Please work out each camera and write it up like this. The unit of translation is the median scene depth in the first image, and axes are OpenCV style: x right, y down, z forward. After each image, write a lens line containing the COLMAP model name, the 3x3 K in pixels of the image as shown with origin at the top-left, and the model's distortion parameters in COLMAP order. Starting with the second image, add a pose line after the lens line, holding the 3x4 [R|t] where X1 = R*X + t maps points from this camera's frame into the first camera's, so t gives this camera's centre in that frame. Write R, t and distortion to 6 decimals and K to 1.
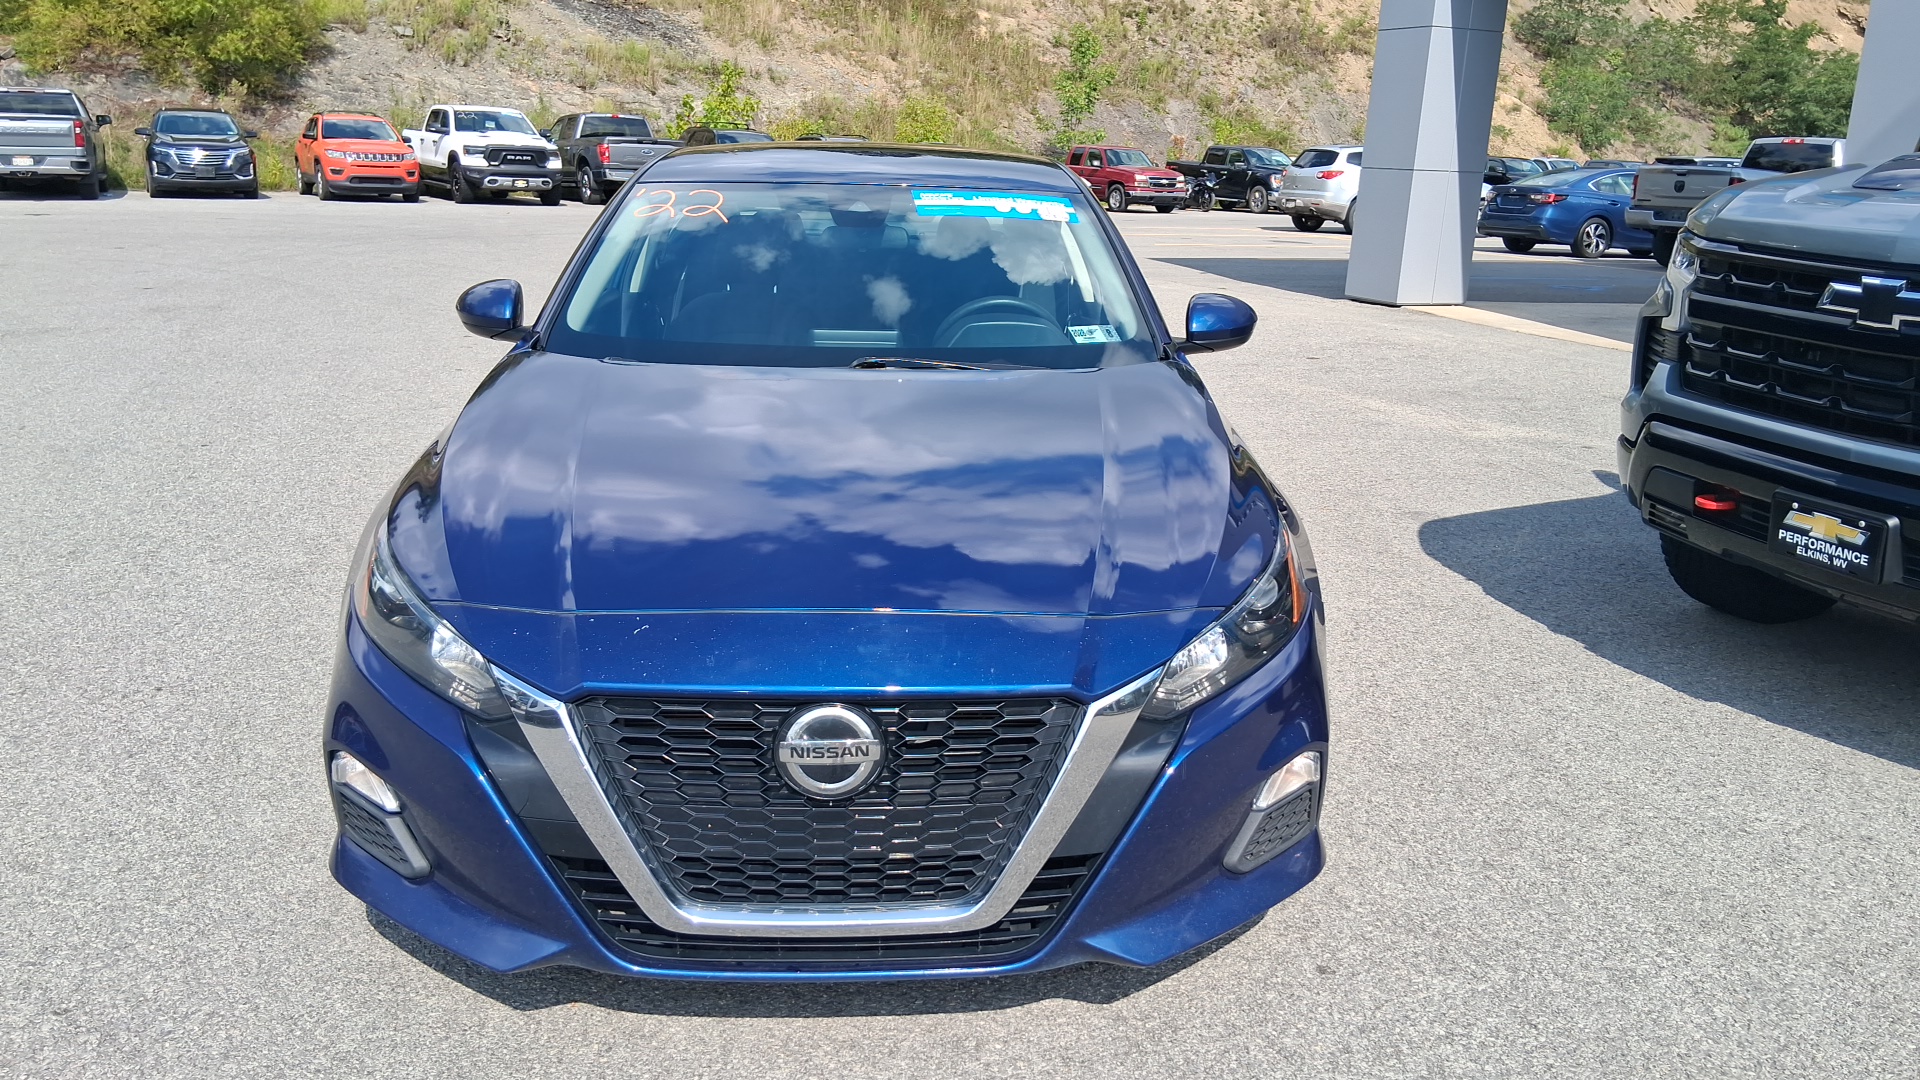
lens RADIAL K [[1481.9, 0, 966.5], [0, 1481.9, 544.3], [0, 0, 1]] dist [0.059802, -0.092903]
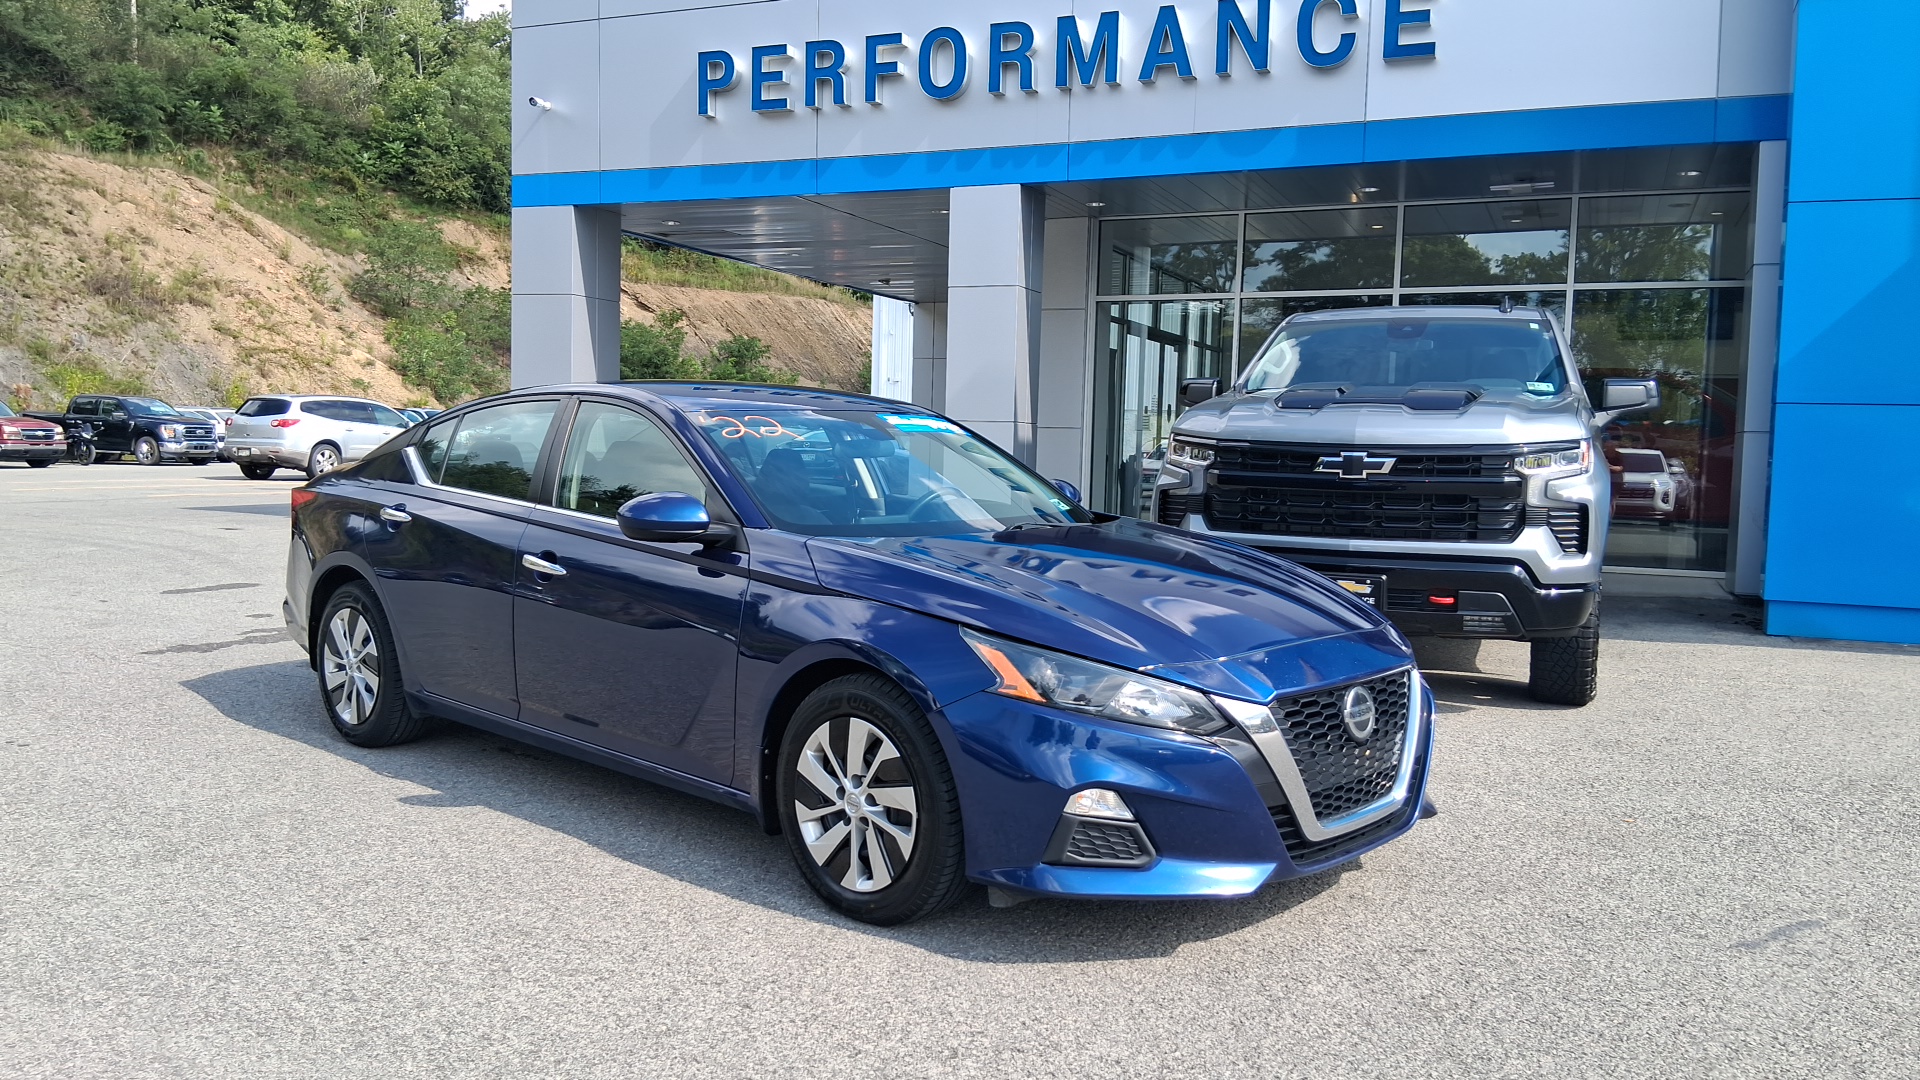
lens RADIAL K [[1481.9, 0, 956.9], [0, 1481.9, 542.0], [0, 0, 1]] dist [0.059802, -0.092903]
pose [[0.704125, -0.069482, 0.706668, -0.149108], [0.184842, 0.978826, -0.087936, 0.000893], [-0.685595, 0.192539, 0.702060, 0.005463]]
